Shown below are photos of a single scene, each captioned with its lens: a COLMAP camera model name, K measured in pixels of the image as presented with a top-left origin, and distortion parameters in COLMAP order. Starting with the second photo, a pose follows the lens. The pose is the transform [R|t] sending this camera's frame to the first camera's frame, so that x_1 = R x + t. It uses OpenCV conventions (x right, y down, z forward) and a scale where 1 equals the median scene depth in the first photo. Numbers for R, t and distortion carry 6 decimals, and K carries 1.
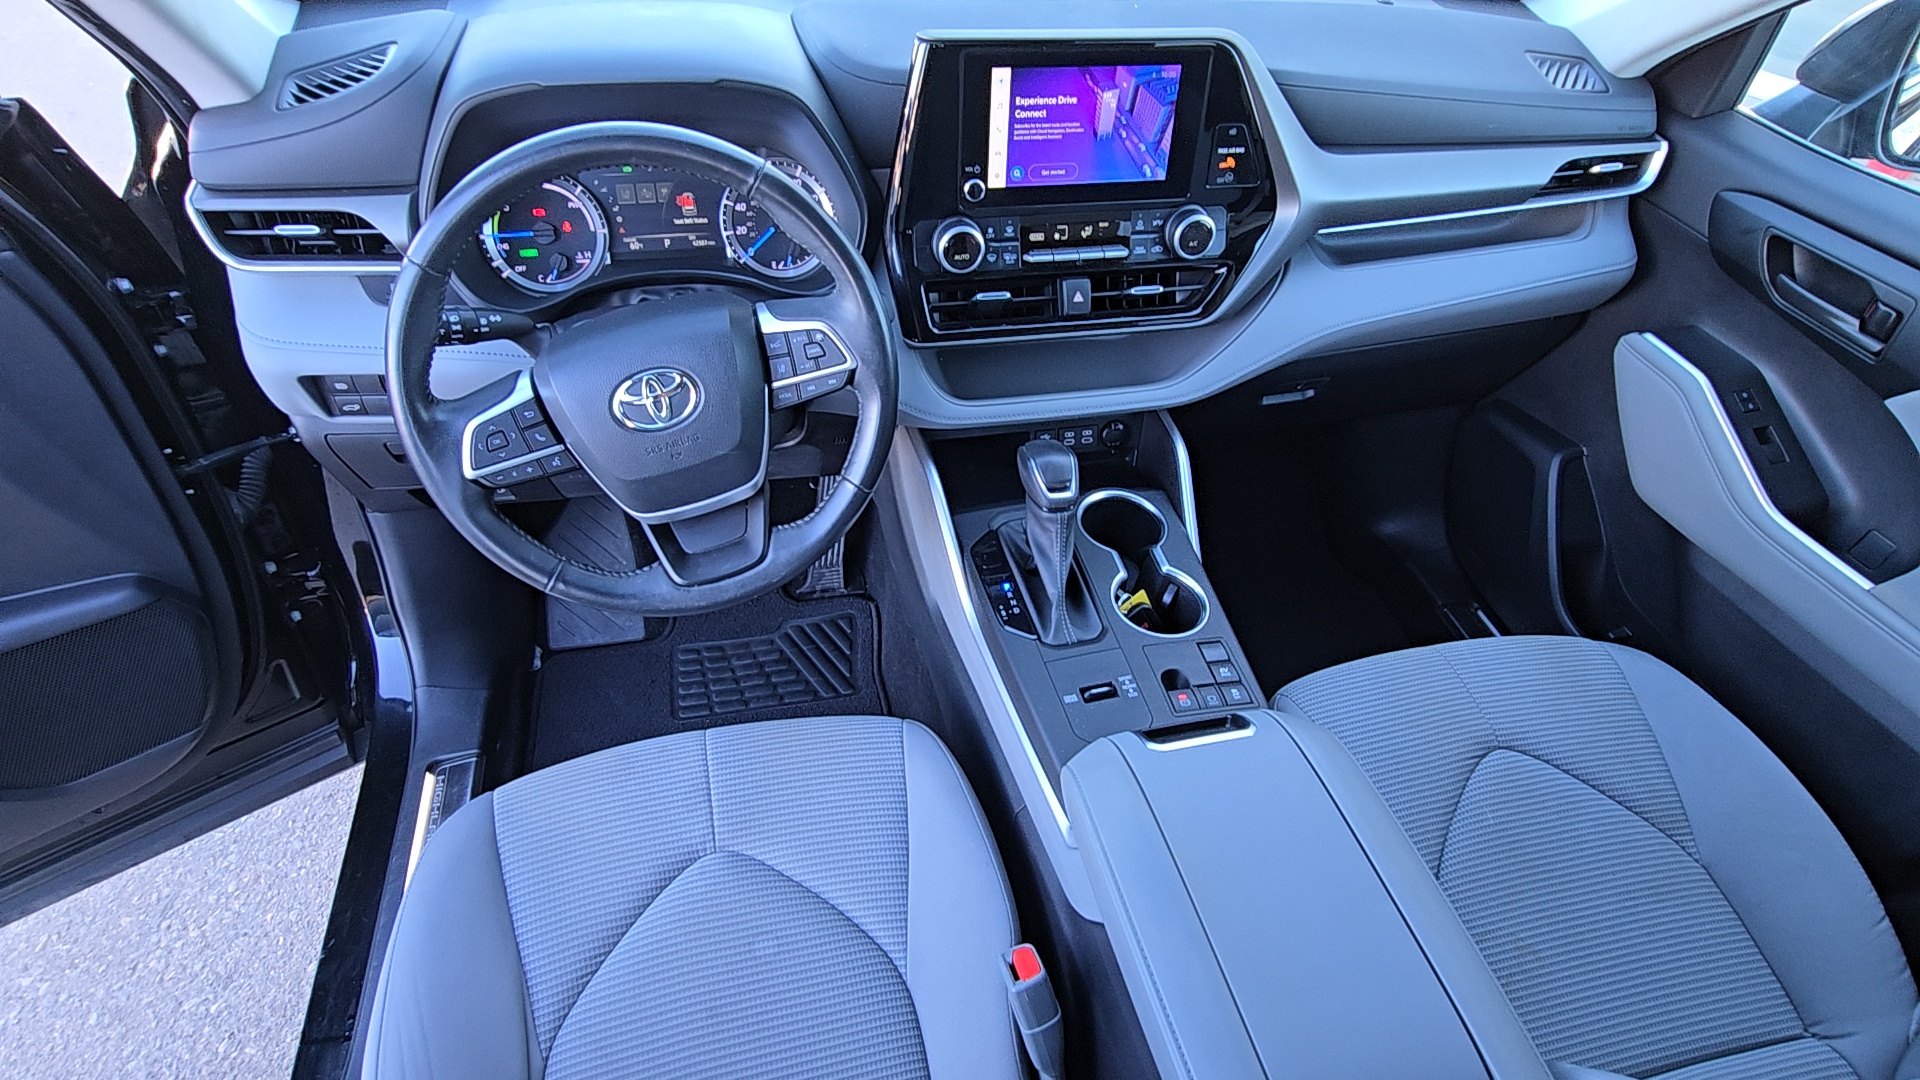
lens RADIAL K [[945.6, 0, 972.8], [0, 945.6, 551.6], [0, 0, 1]] dist [0.001031, -0.000955]
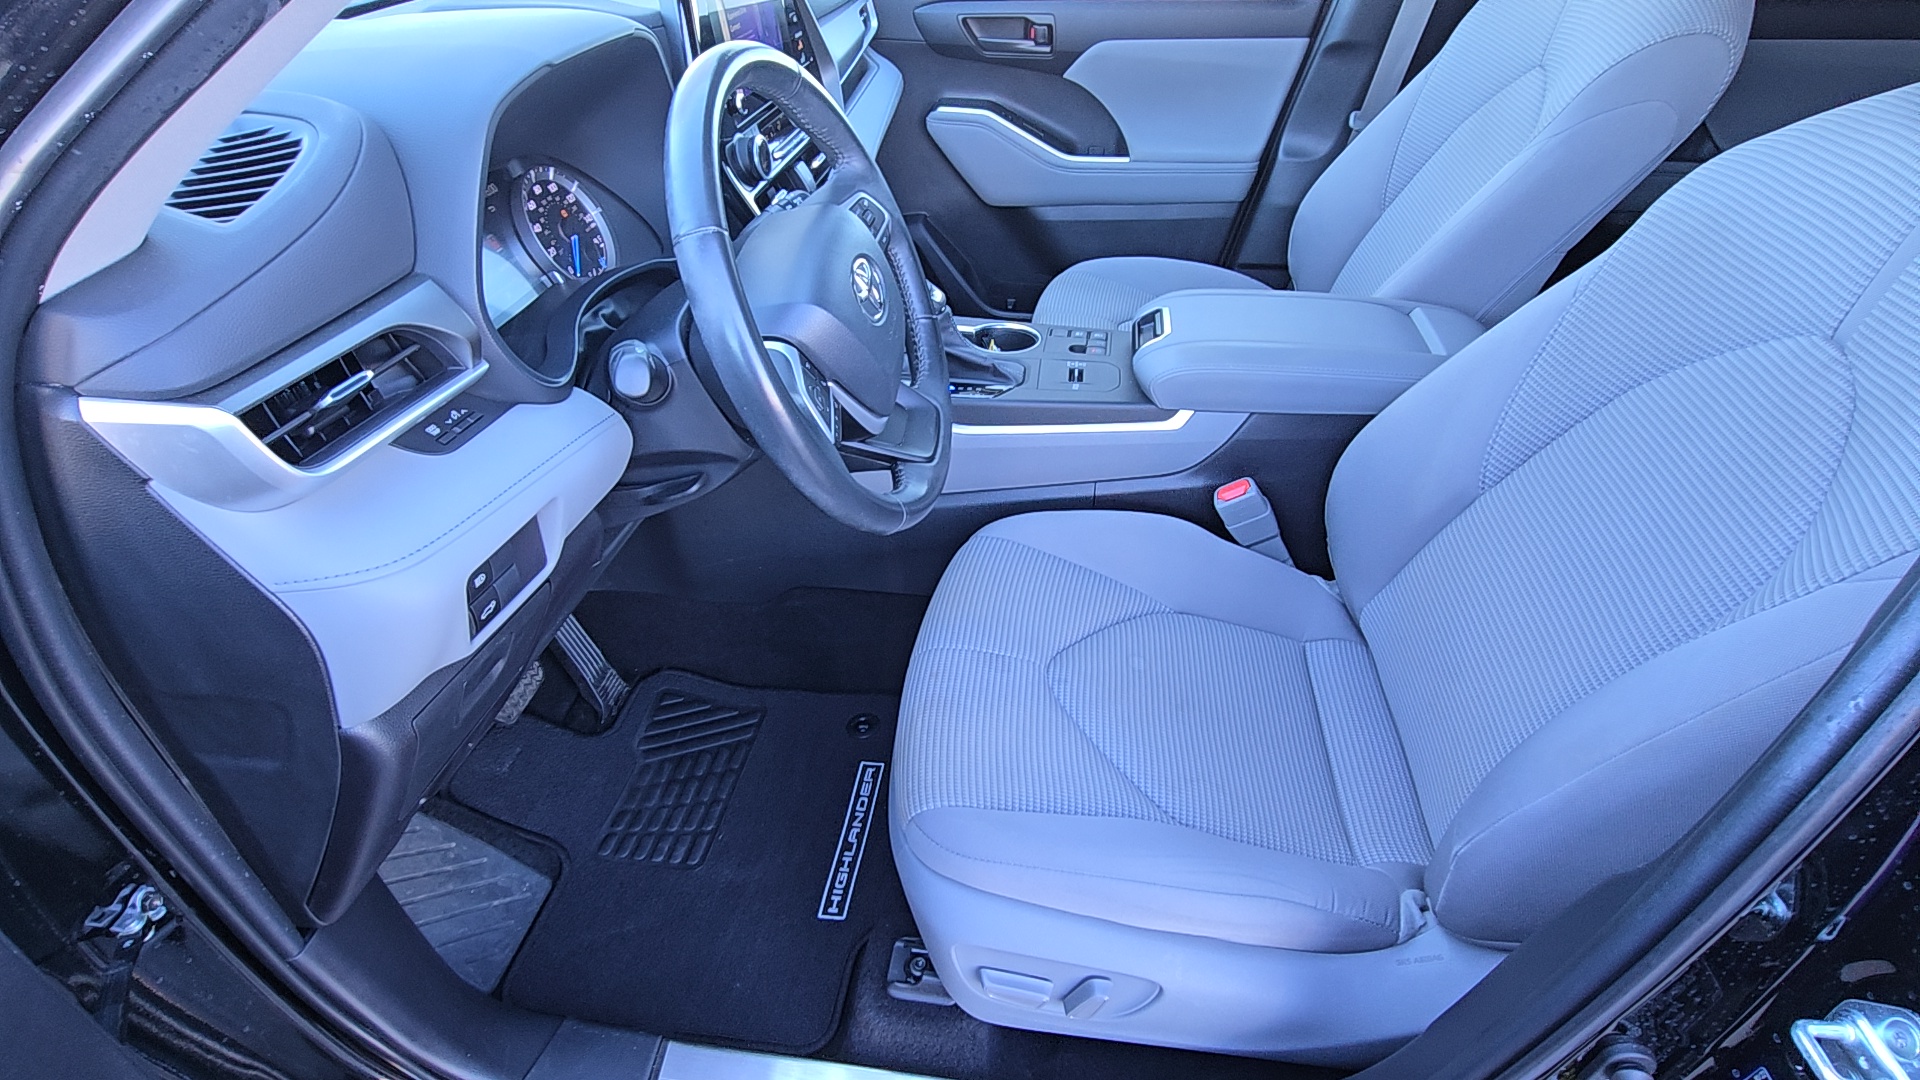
lens RADIAL K [[945.6, 0, 957.7], [0, 945.6, 564.6], [0, 0, 1]] dist [0.001031, -0.000955]
pose [[0.363380, -0.613935, 0.700741, -0.945558], [0.657049, 0.702124, 0.274424, -0.131668], [-0.660486, 0.360701, 0.658524, 0.279499]]
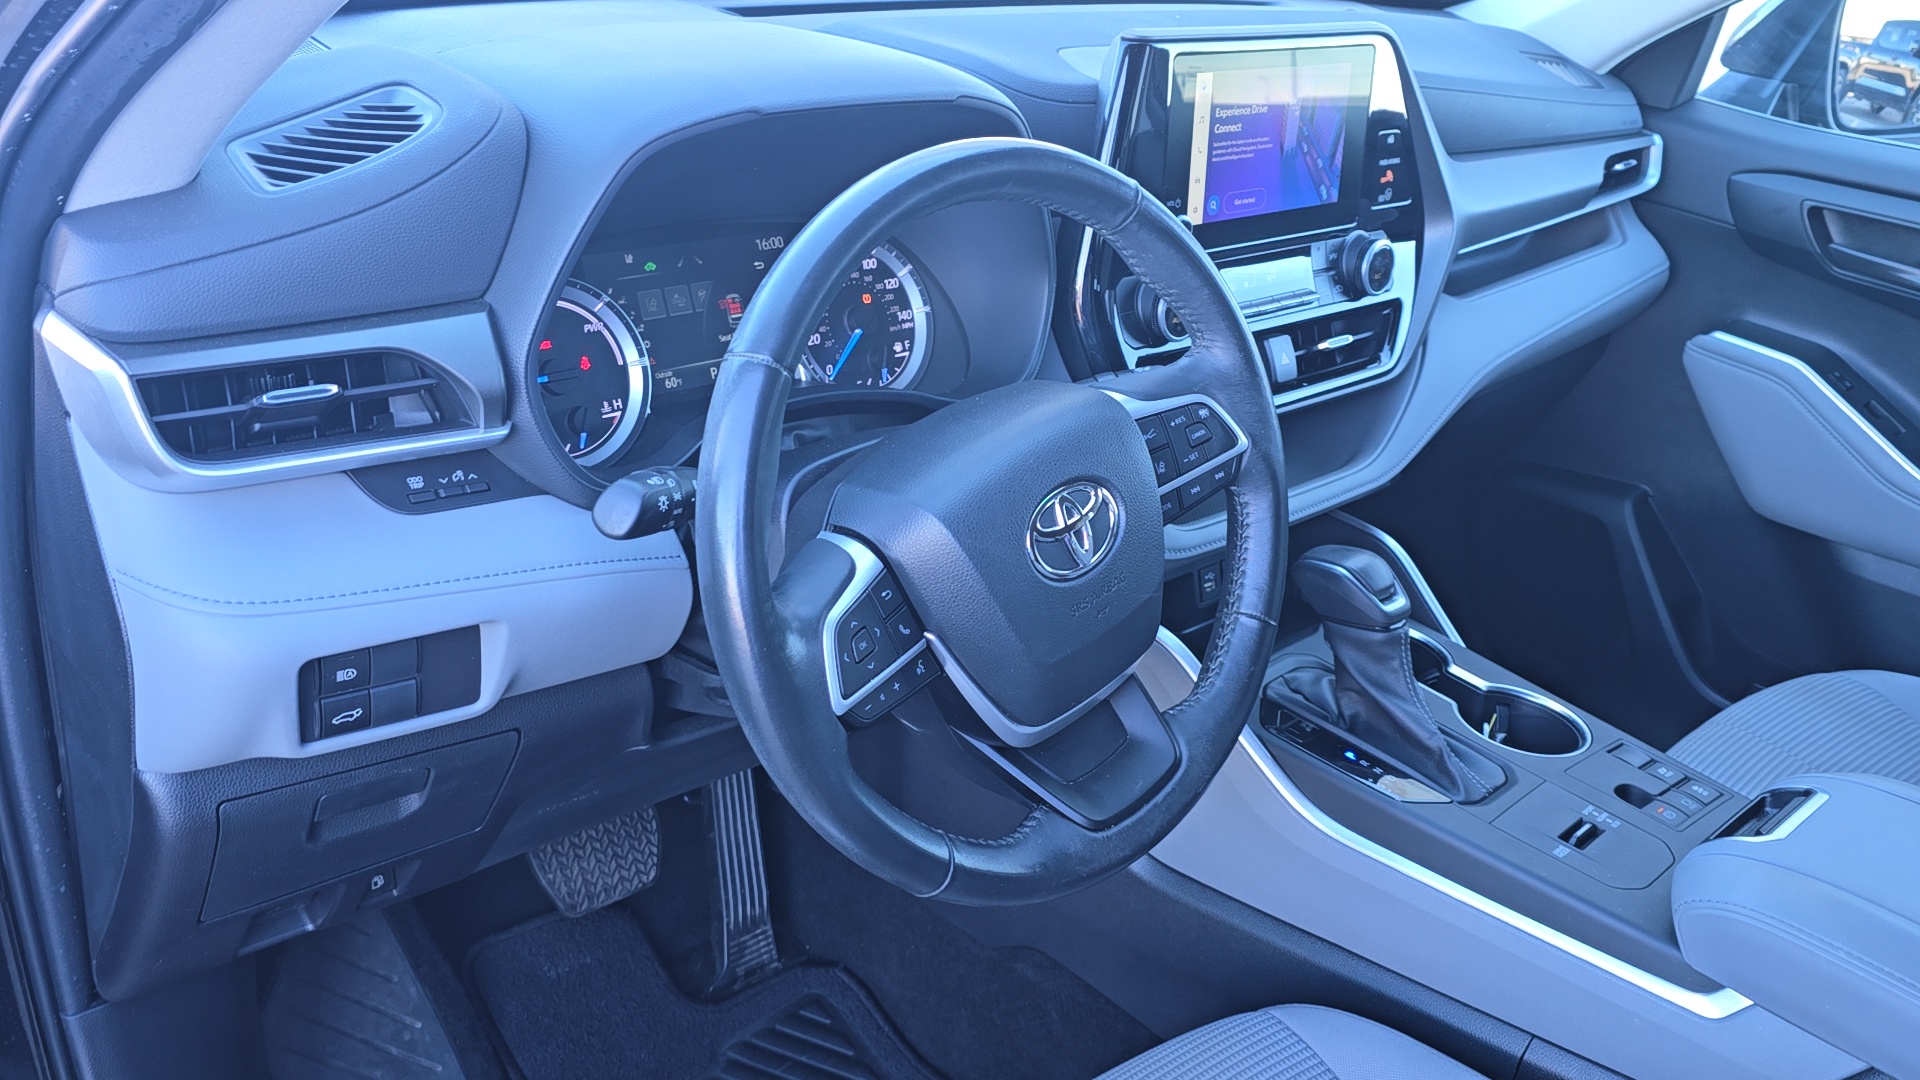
lens RADIAL K [[1566.8, 0, 970.6], [0, 1566.8, 577.4], [0, 0, 1]] dist [-0.011484, 0.010253]
pose [[0.871168, -0.196023, 0.450157, -0.690900], [0.297849, 0.939866, -0.167144, 0.023058], [-0.390324, 0.279689, 0.877167, 0.071864]]
